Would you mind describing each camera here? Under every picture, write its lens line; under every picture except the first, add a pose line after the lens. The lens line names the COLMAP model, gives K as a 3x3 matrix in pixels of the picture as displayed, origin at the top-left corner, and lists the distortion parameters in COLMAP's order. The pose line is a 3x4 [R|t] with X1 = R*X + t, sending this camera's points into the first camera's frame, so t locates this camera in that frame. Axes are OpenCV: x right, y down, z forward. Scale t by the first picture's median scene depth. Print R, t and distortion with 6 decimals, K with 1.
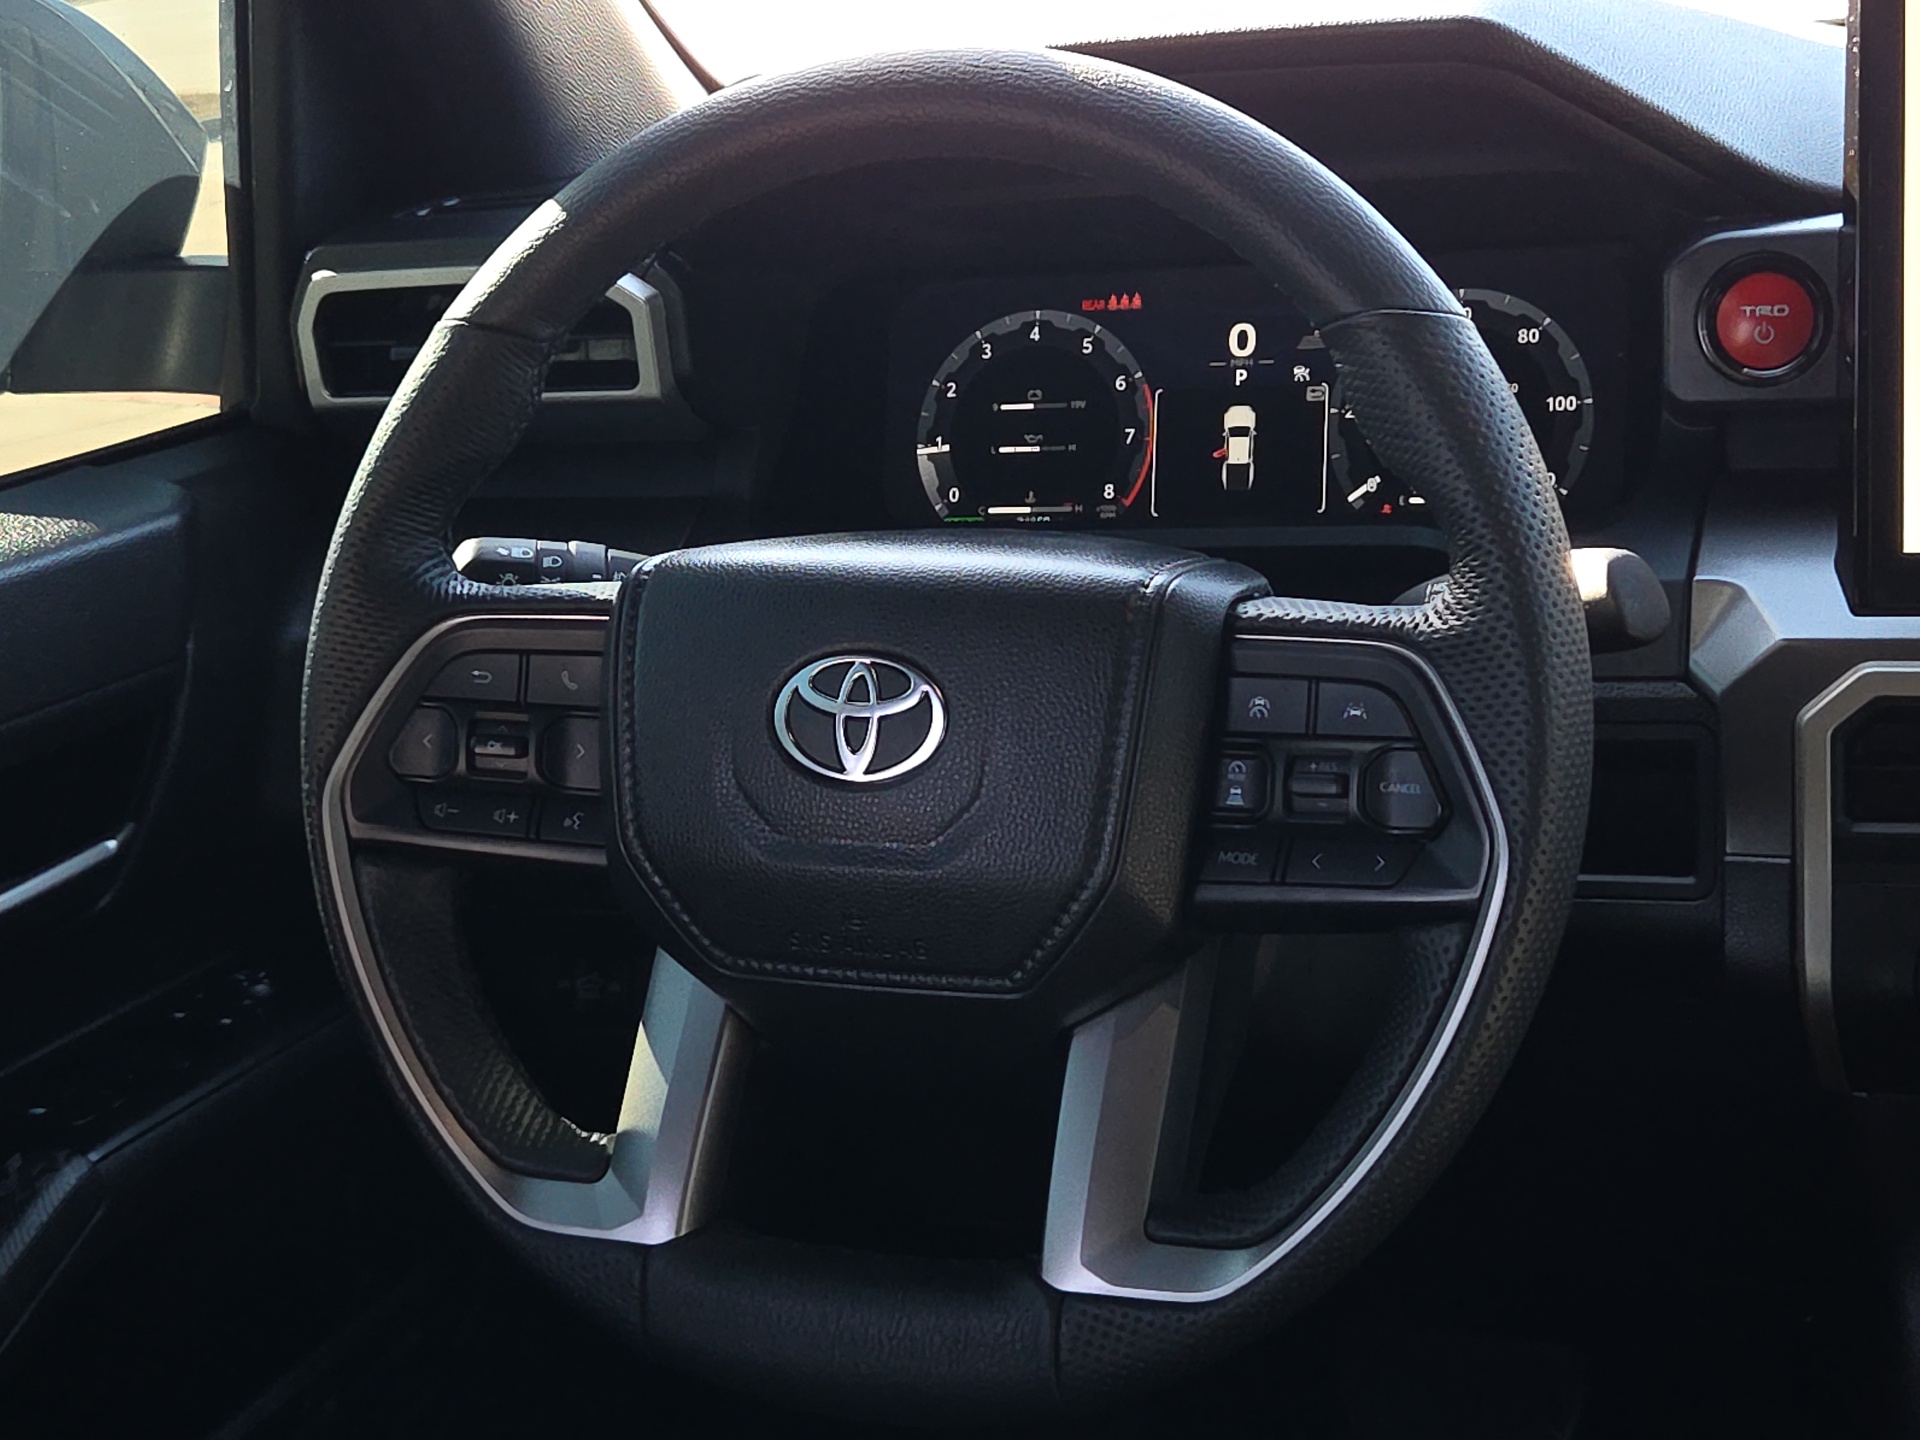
lens RADIAL K [[3272.4, 0, 958.3], [0, 3272.4, 689.5], [0, 0, 1]] dist [0.150547, -0.503064]
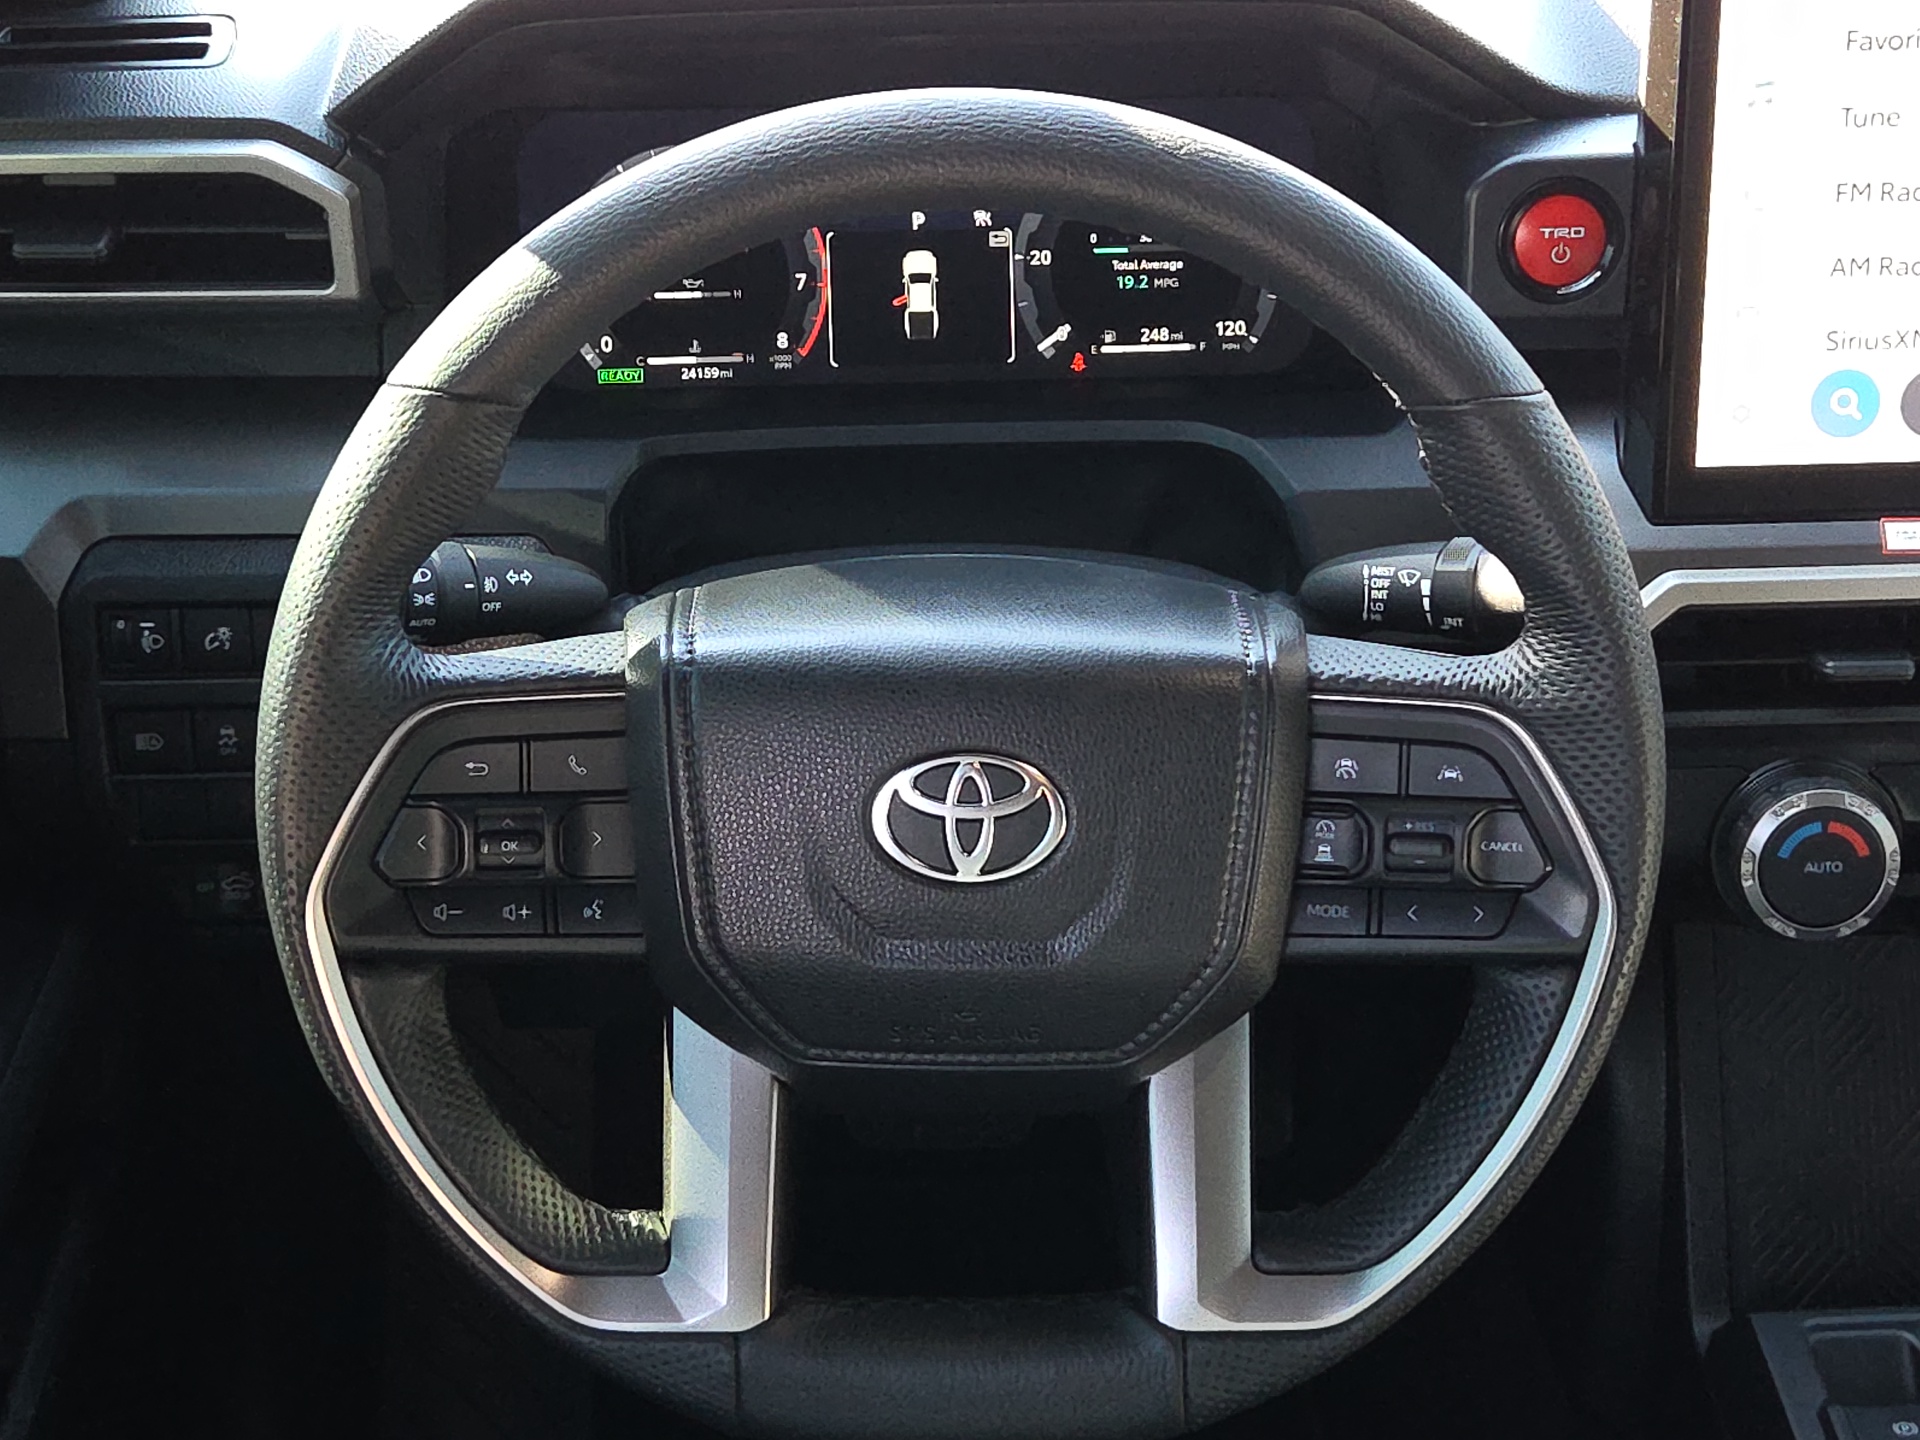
lens RADIAL K [[3272.4, 0, 958.3], [0, 3272.4, 689.5], [0, 0, 1]] dist [0.150547, -0.503064]
pose [[0.909666, -0.120459, 0.397490, -0.365461], [0.023392, 0.970359, 0.240533, -0.231282], [-0.414682, -0.209506, 0.885520, 0.122915]]
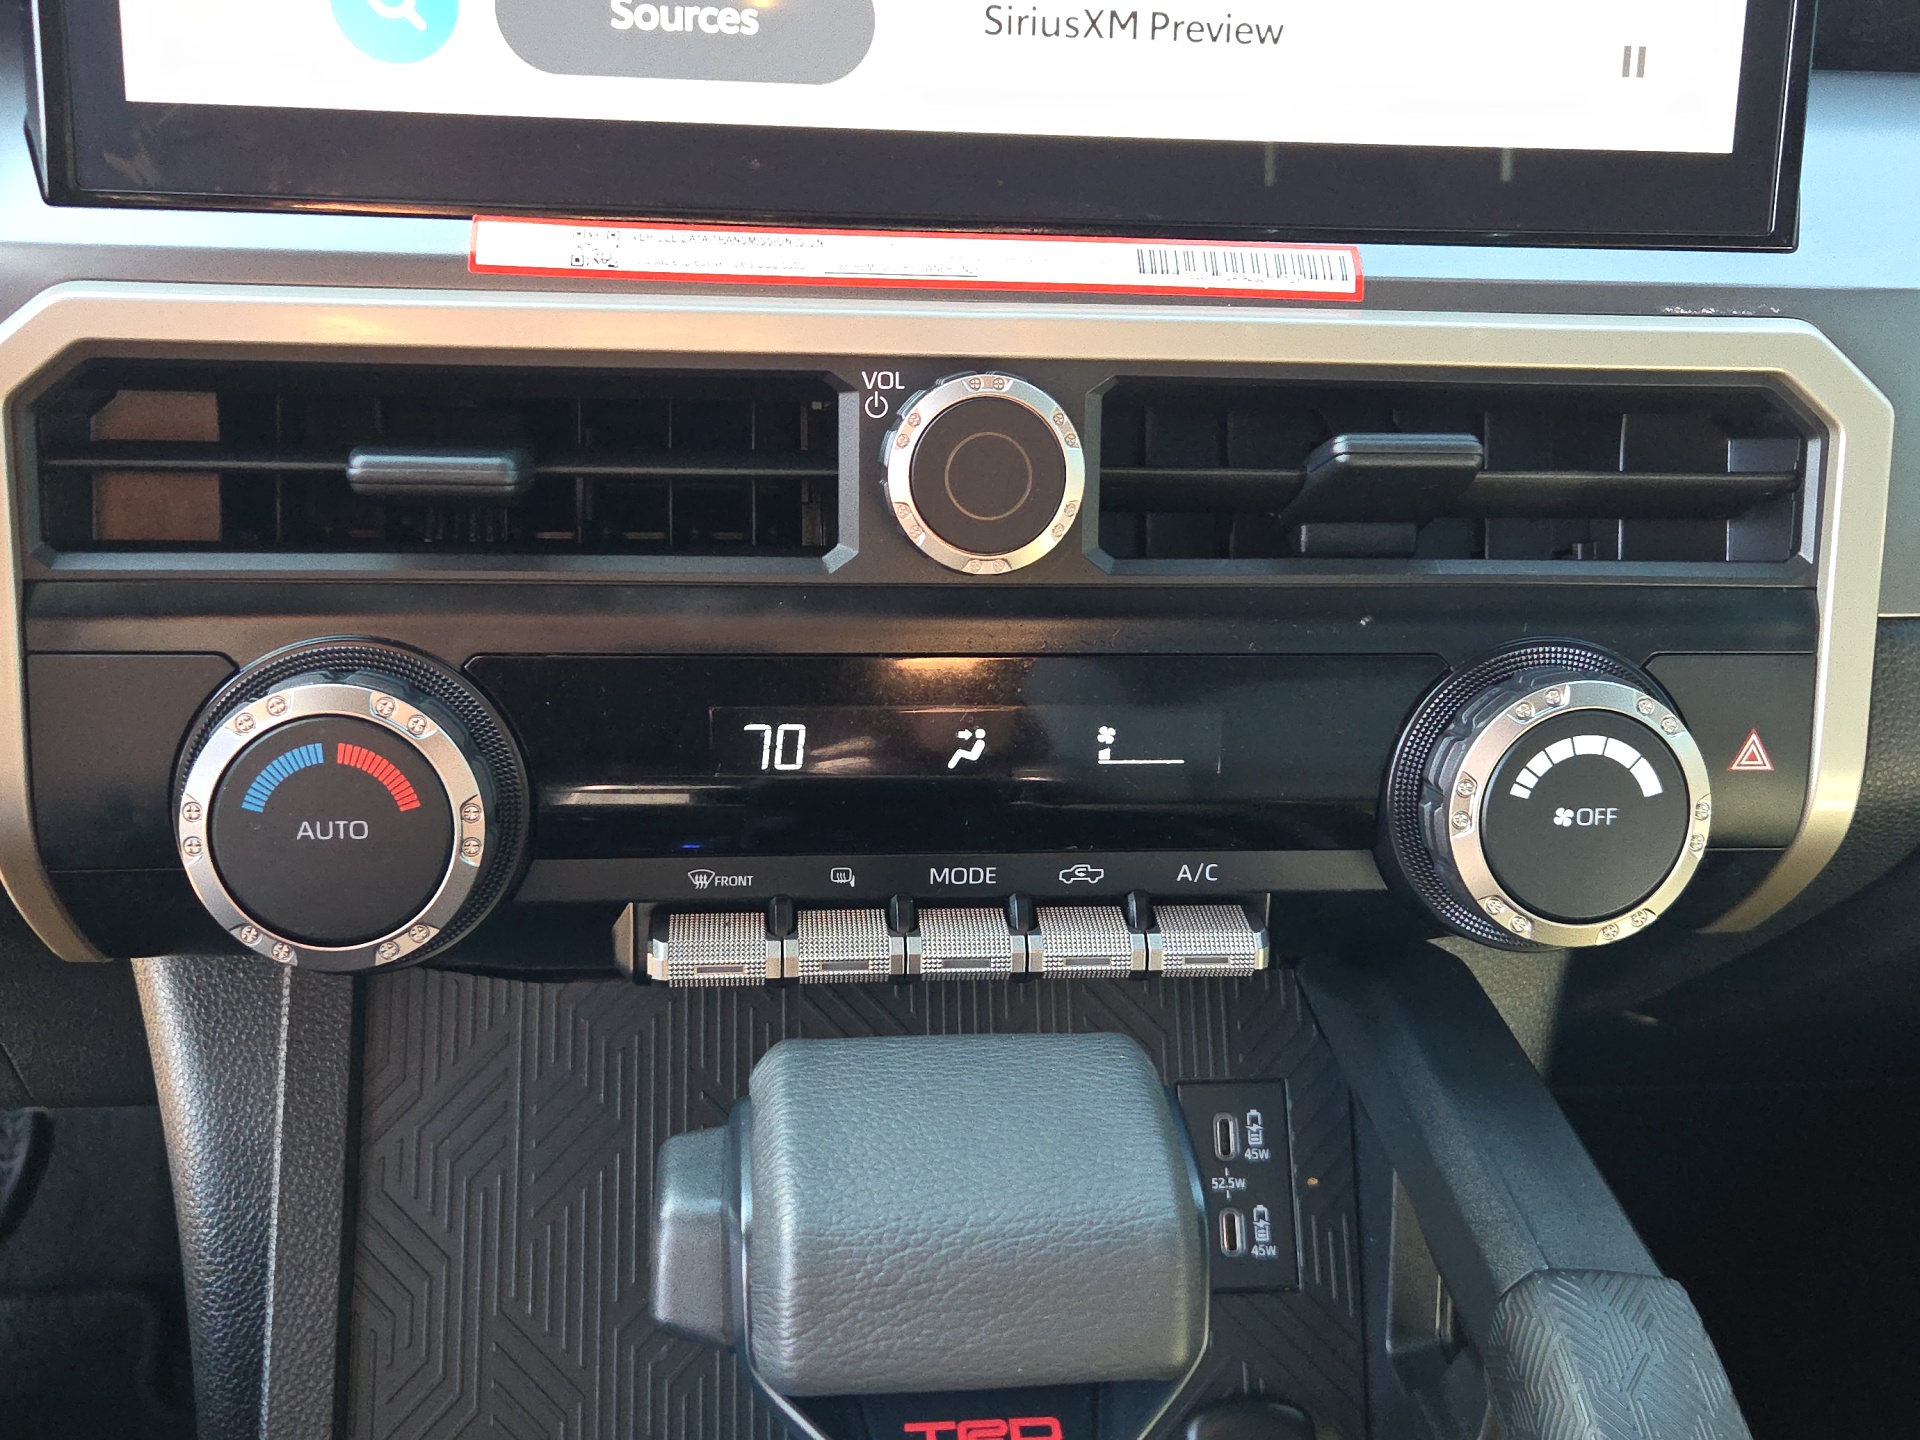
lens RADIAL K [[1906.6, 0, 960.0], [0, 1906.6, 720.0], [0, 0, 1]] dist [0.060799, -0.076929]
pose [[0.871430, -0.061469, 0.486653, 0.235556], [-0.007063, 0.990442, 0.137748, 0.020155], [-0.490469, -0.123475, 0.862667, 0.597021]]
